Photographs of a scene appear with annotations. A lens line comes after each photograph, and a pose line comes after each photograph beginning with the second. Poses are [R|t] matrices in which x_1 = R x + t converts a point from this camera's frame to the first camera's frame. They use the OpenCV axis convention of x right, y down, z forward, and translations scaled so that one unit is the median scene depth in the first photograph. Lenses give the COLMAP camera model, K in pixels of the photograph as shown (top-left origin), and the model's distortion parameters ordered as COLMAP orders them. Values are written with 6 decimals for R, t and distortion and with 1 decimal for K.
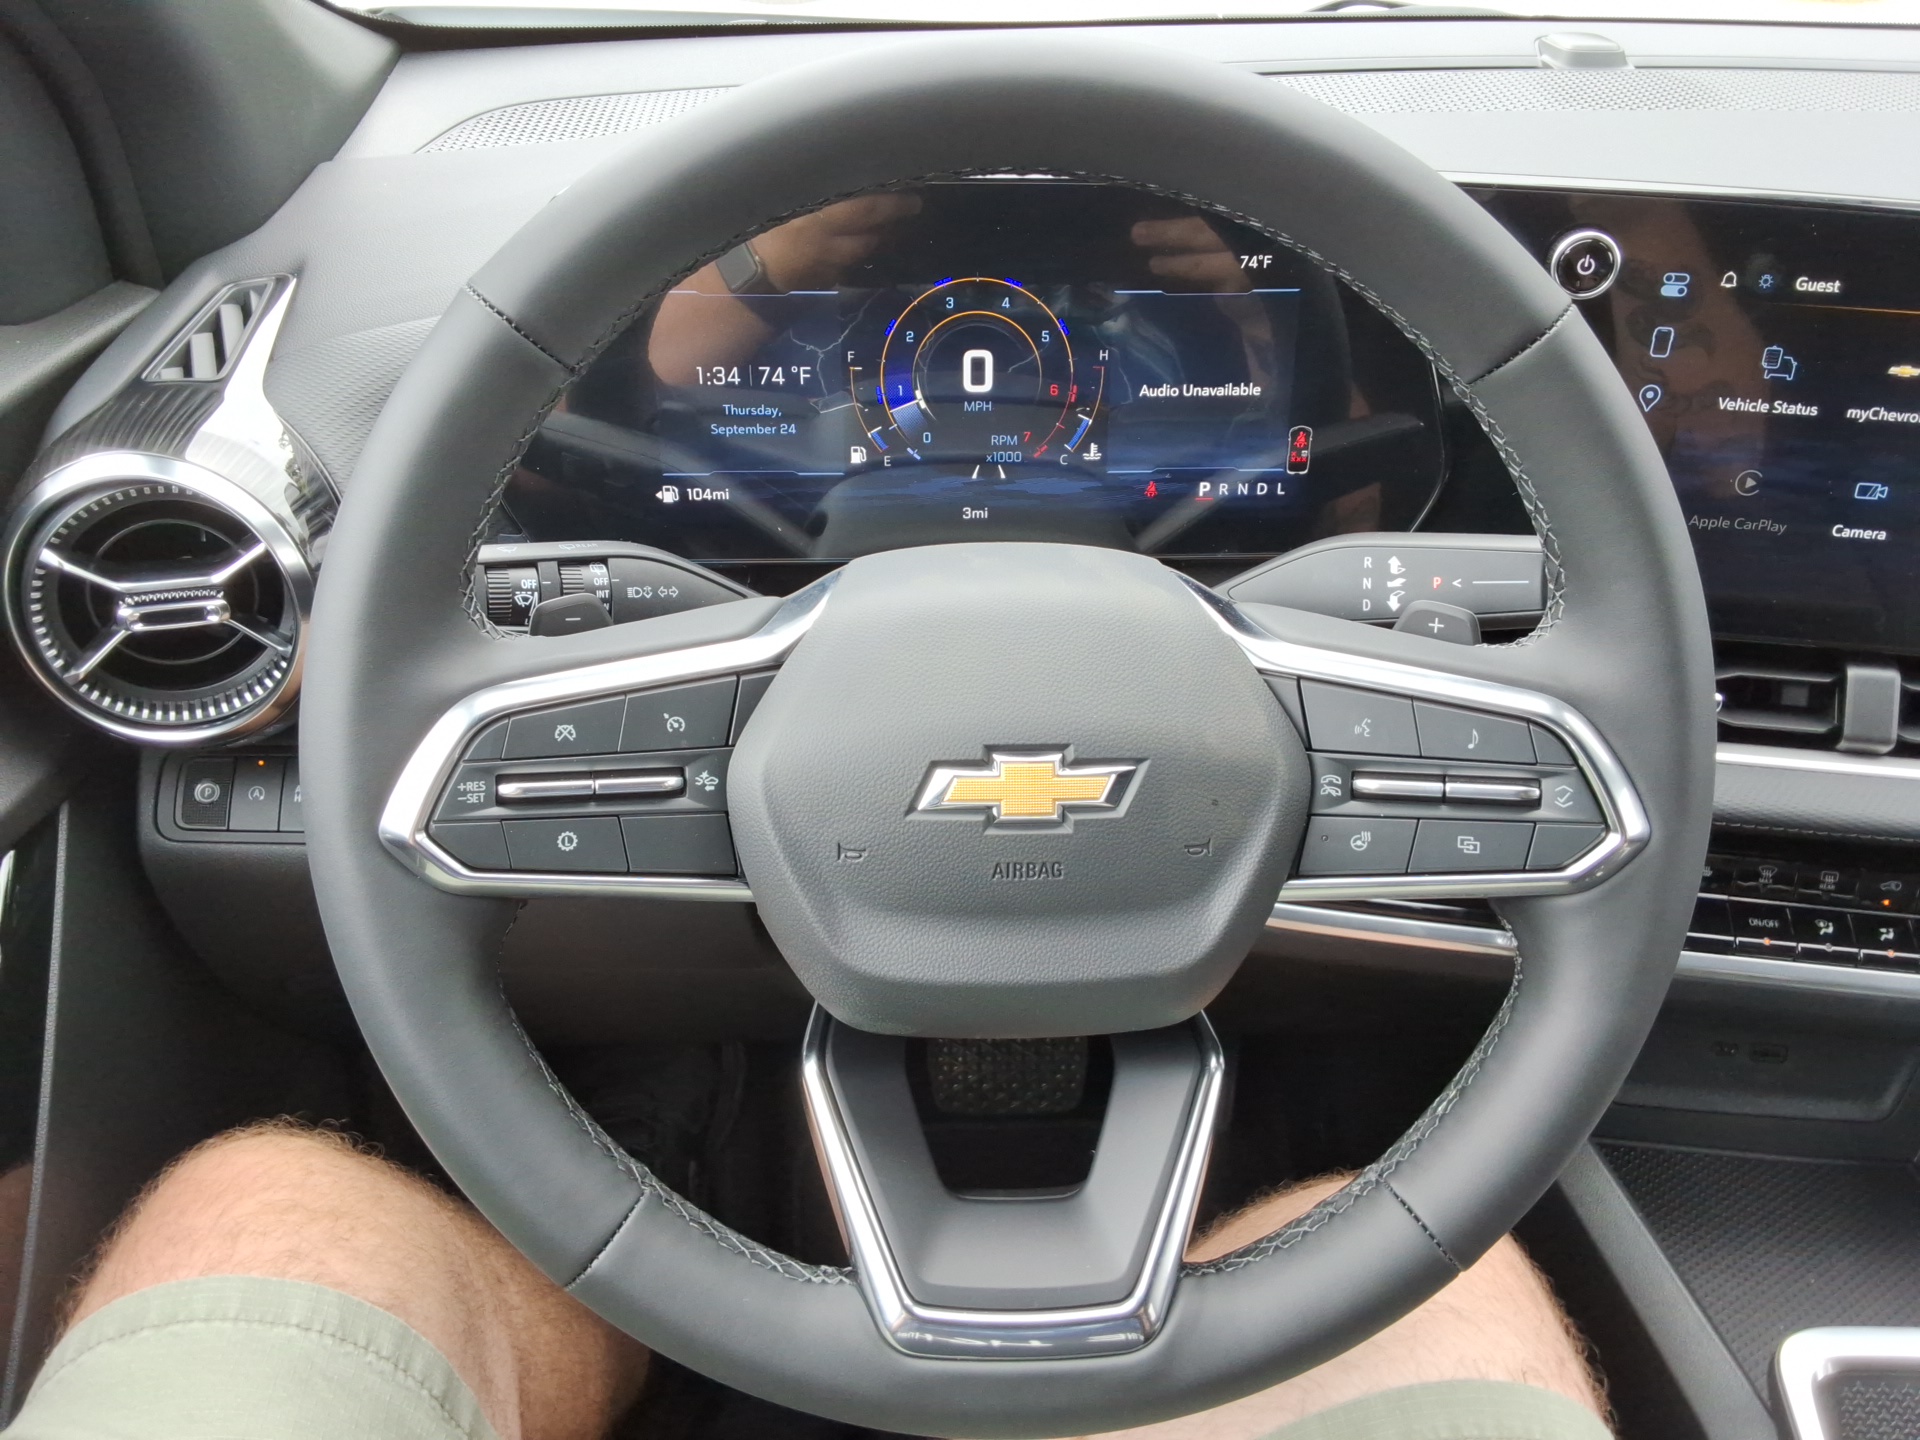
lens RADIAL K [[1539.7, 0, 966.4], [0, 1539.7, 700.5], [0, 0, 1]] dist [0.104028, -0.160111]
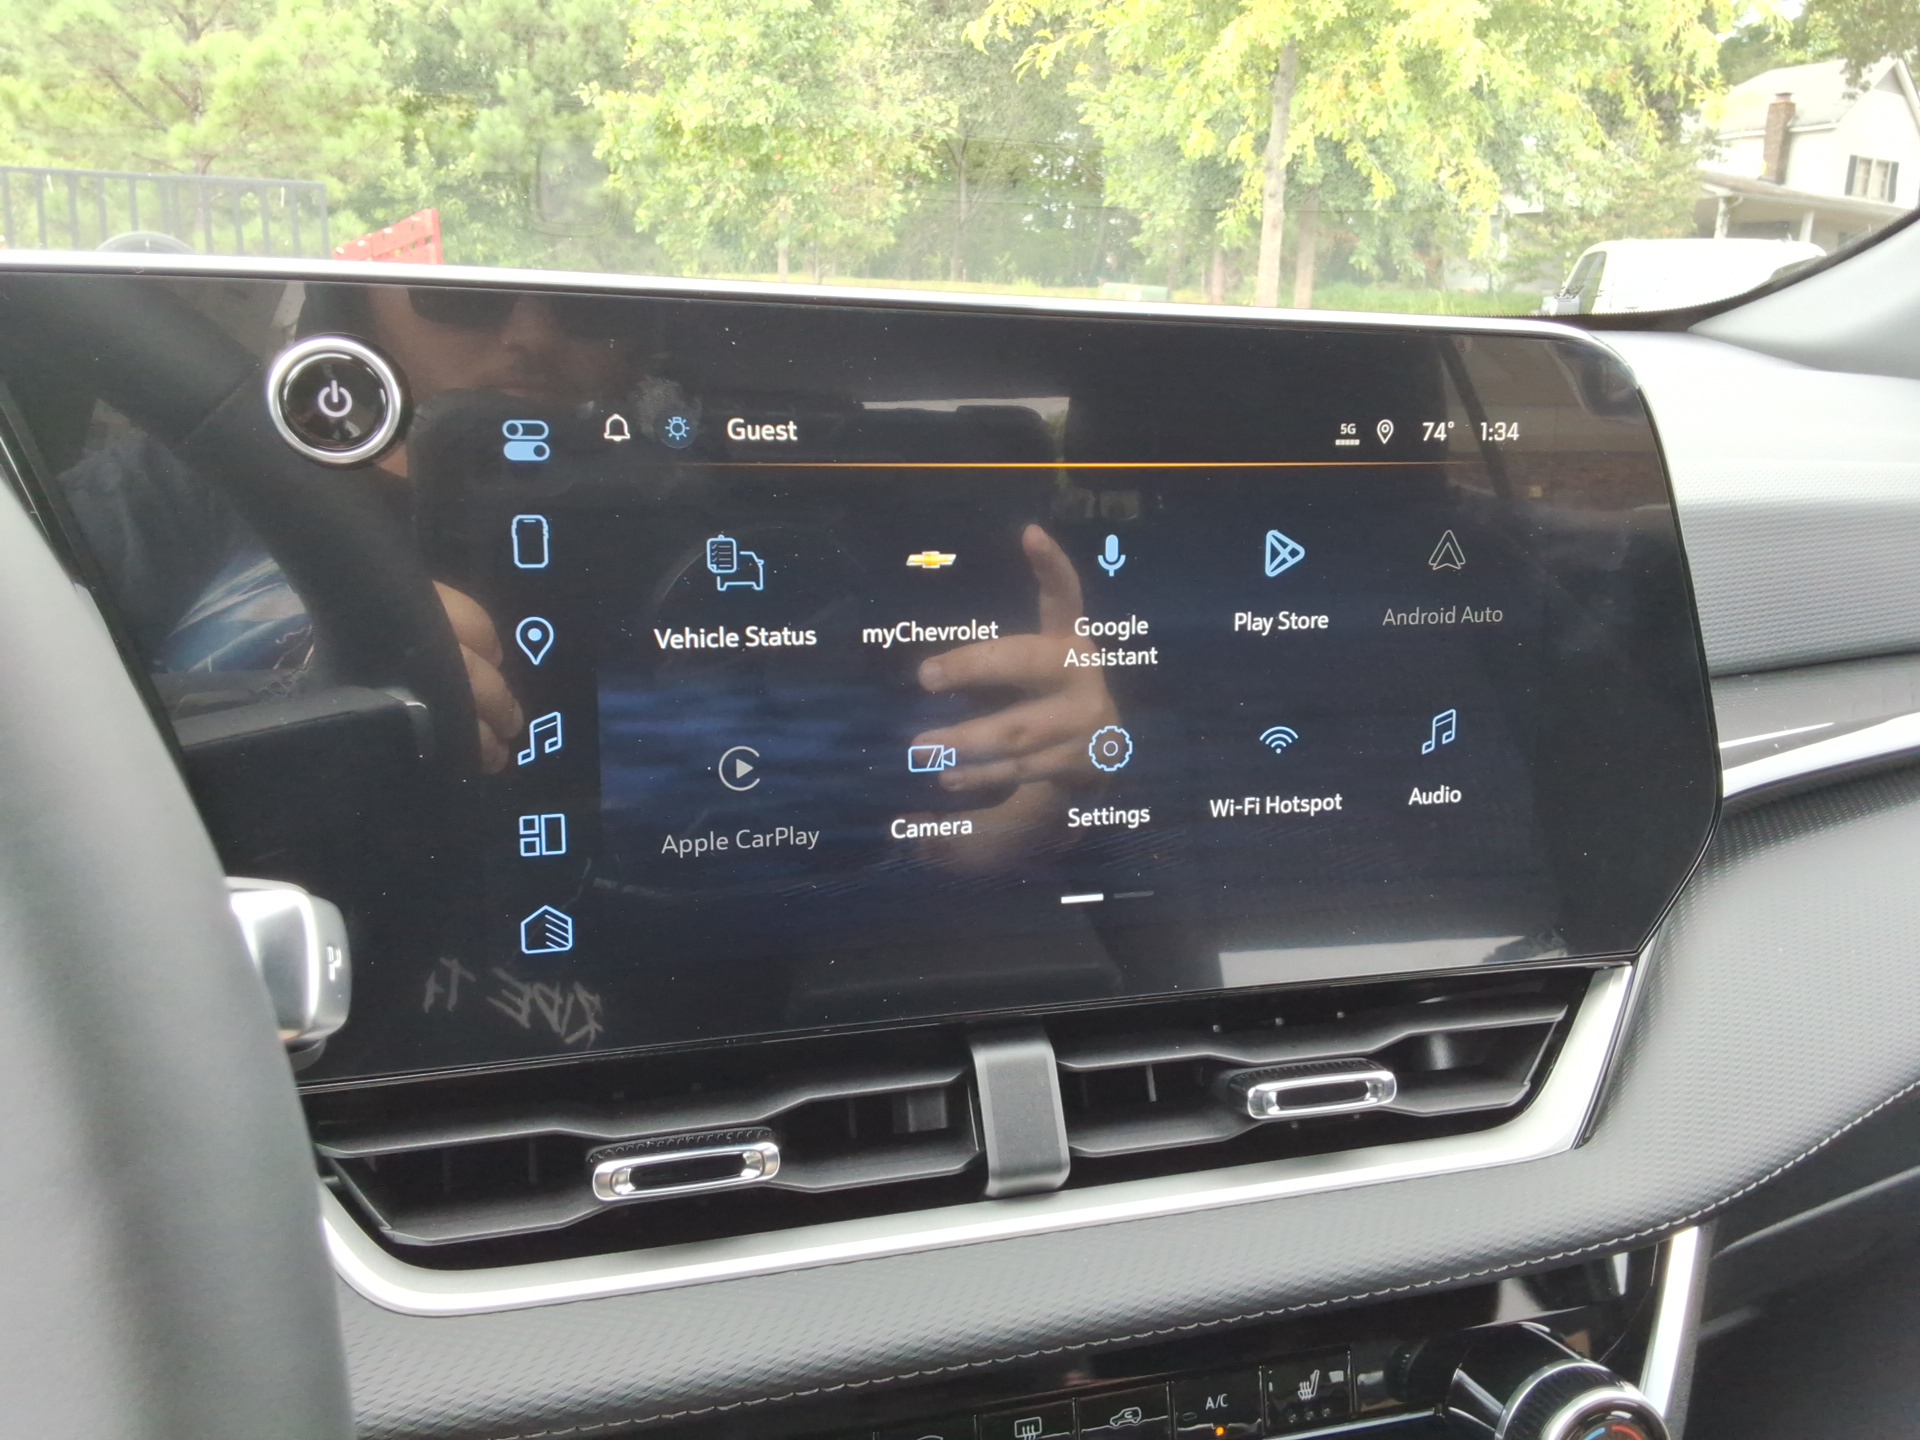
lens RADIAL K [[1539.7, 0, 983.7], [0, 1539.7, 719.2], [0, 0, 1]] dist [0.104028, -0.160111]
pose [[0.910637, -0.094132, 0.402343, 0.373401], [0.204299, 0.948935, -0.240383, 0.001308], [-0.359170, 0.301100, 0.883366, 0.478262]]
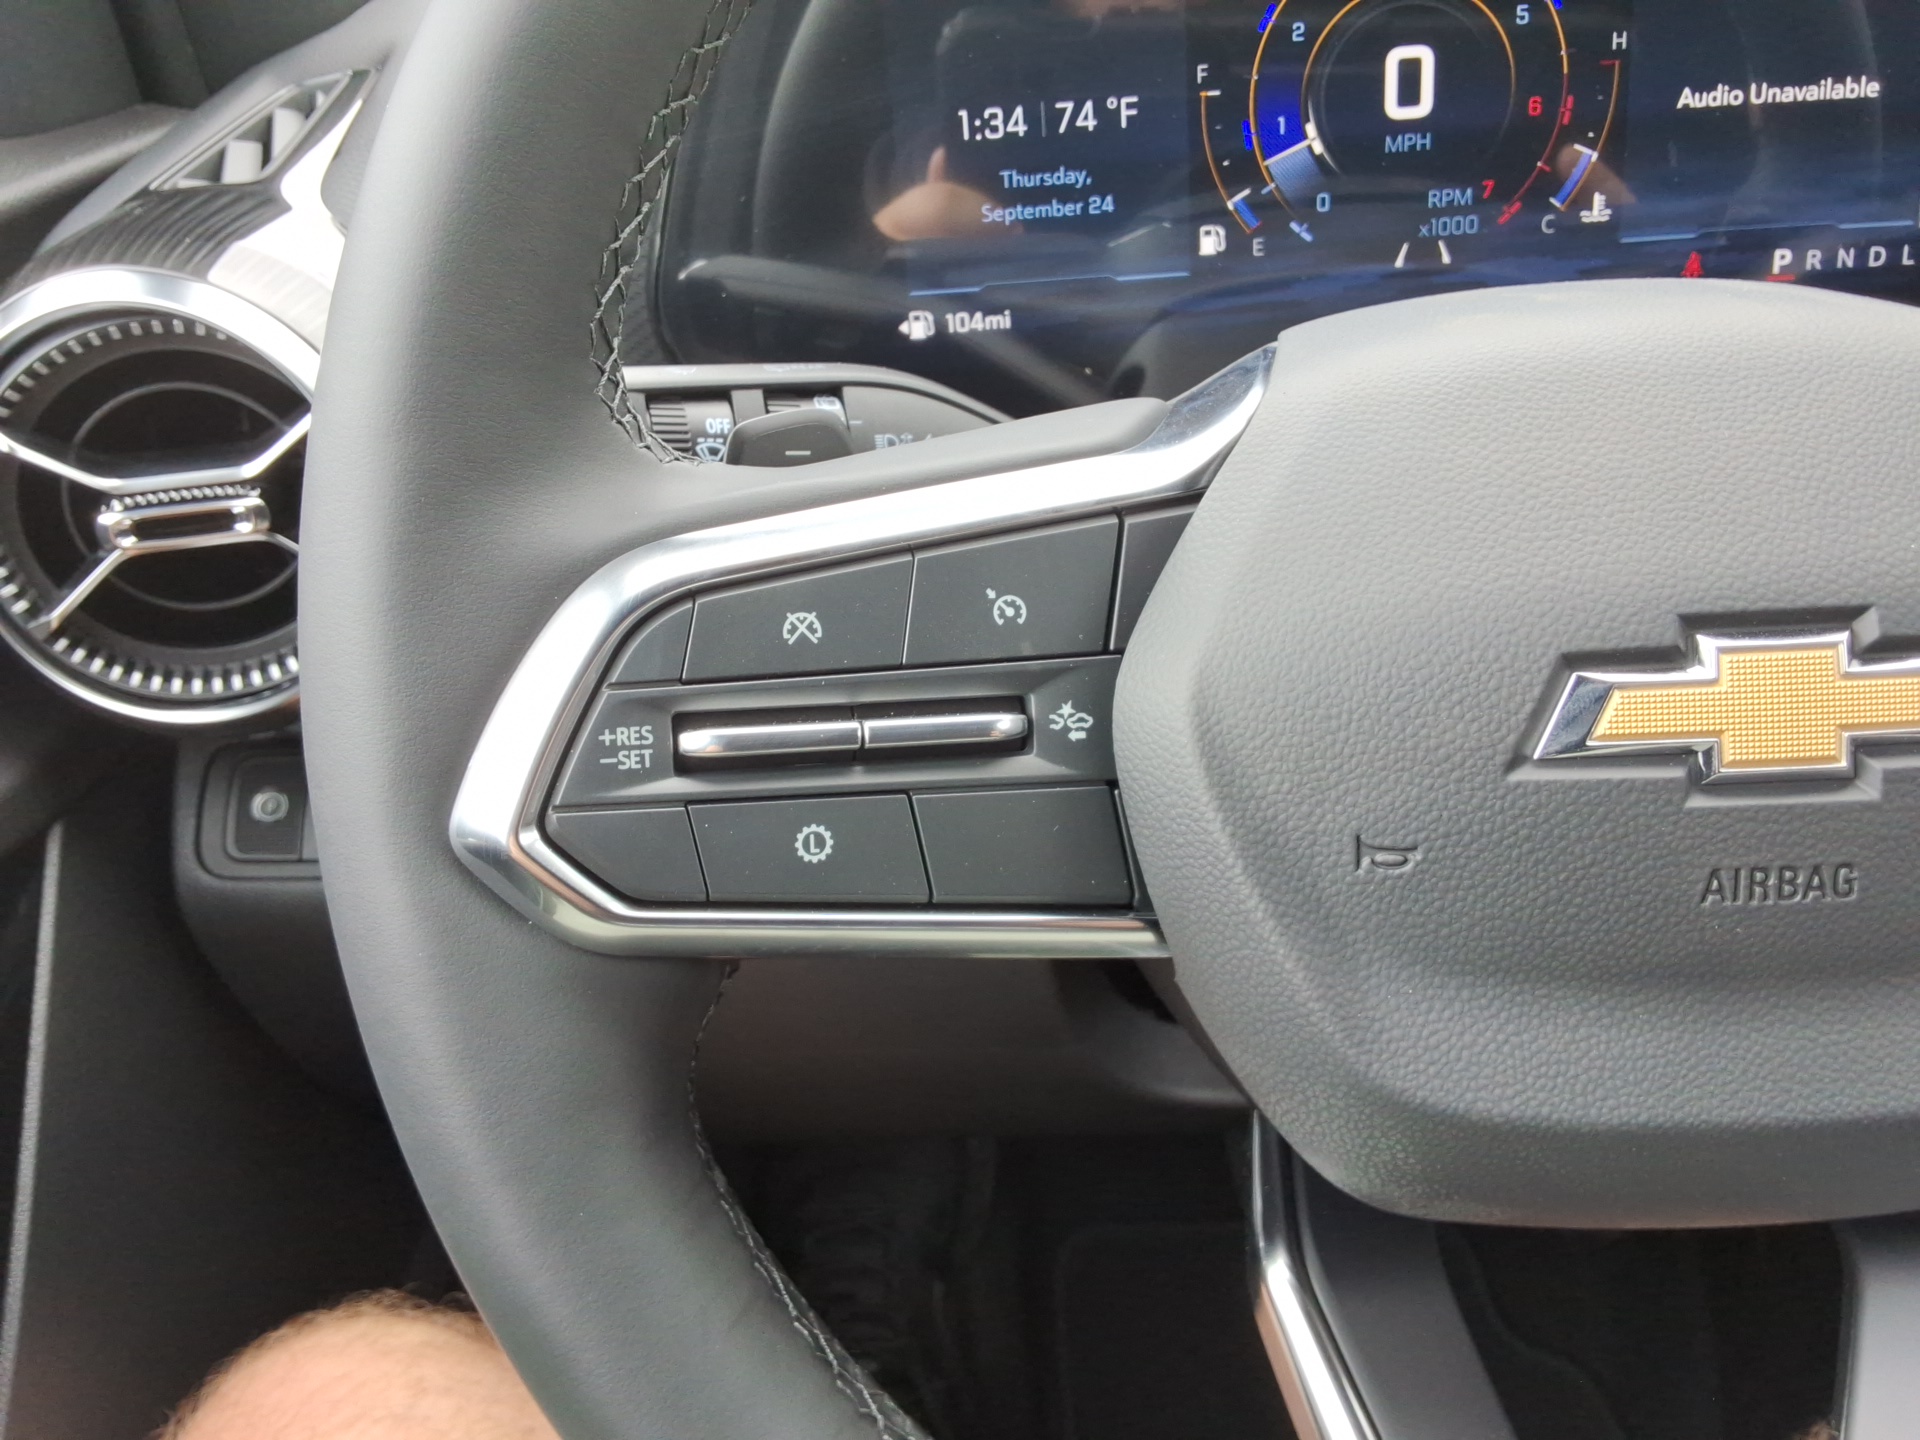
lens RADIAL K [[1539.7, 0, 960.7], [0, 1539.7, 701.2], [0, 0, 1]] dist [0.104028, -0.160111]
pose [[0.992902, -0.038912, -0.112388, -0.111974], [0.036322, 0.999027, -0.025004, 0.043358], [0.113252, 0.020744, 0.993350, 0.373188]]
